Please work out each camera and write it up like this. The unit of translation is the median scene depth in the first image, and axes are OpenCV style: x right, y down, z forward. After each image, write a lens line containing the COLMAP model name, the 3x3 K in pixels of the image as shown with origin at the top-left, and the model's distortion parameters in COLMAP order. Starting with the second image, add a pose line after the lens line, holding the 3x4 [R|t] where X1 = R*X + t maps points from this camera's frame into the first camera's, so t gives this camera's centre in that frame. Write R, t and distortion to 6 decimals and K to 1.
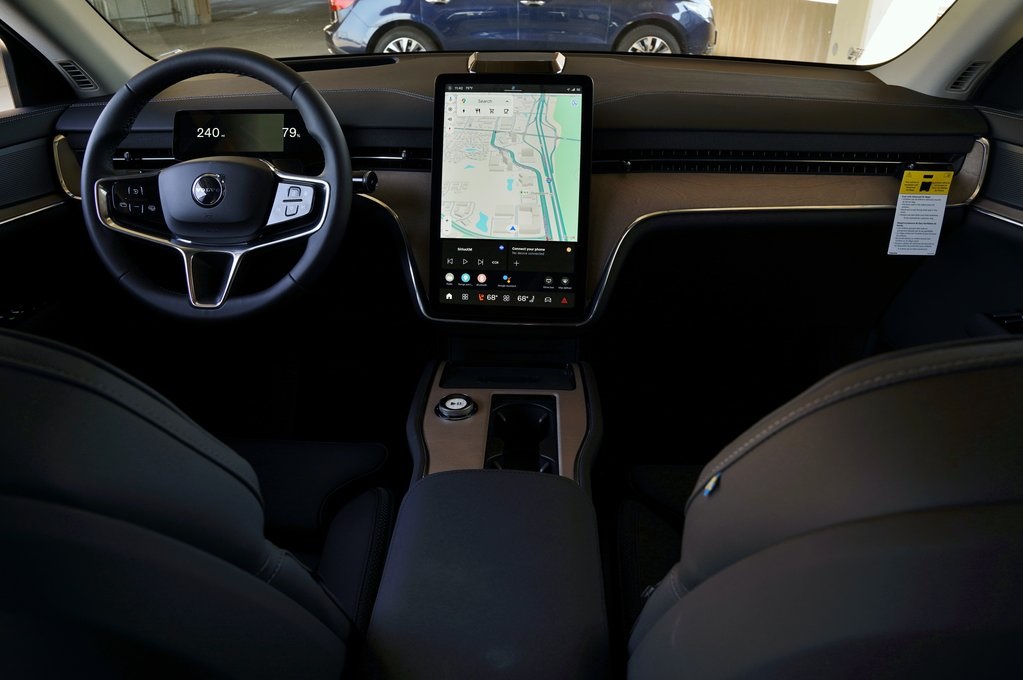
lens RADIAL K [[714.6, 0, 511.5], [0, 714.6, 340.0], [0, 0, 1]] dist [-0.146817, 0.119996]
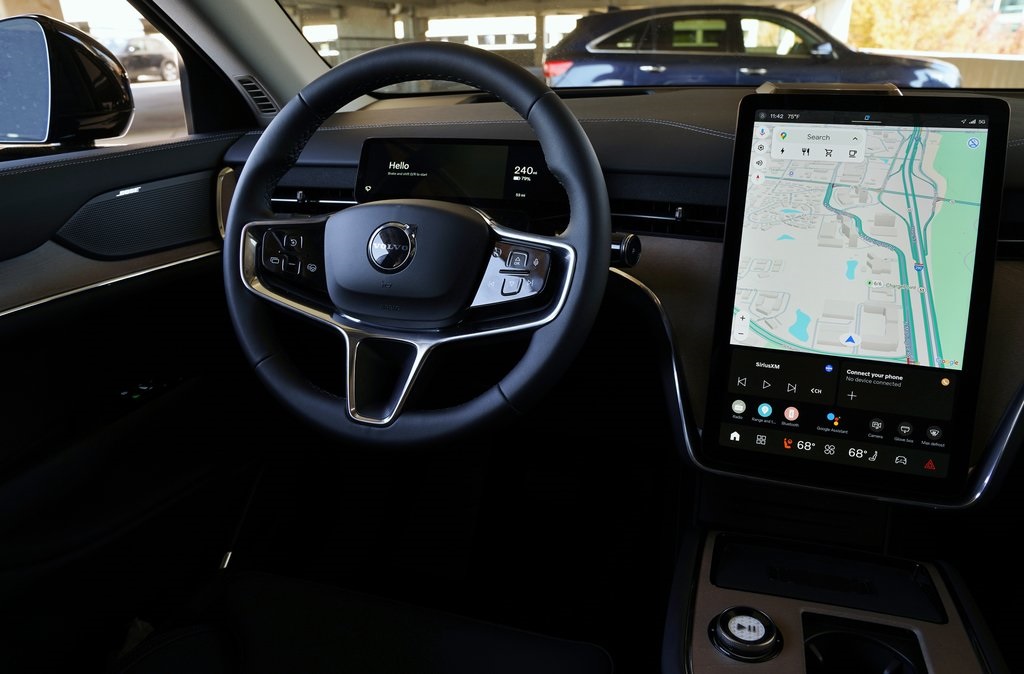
lens RADIAL K [[722.6, 0, 512.0], [0, 722.6, 337.0], [0, 0, 1]] dist [-0.091288, 0.005372]
pose [[0.963609, 0.080873, -0.254788, -0.127771], [-0.106427, 0.990406, -0.088139, -0.073688], [0.245215, 0.112047, 0.962972, 0.335516]]
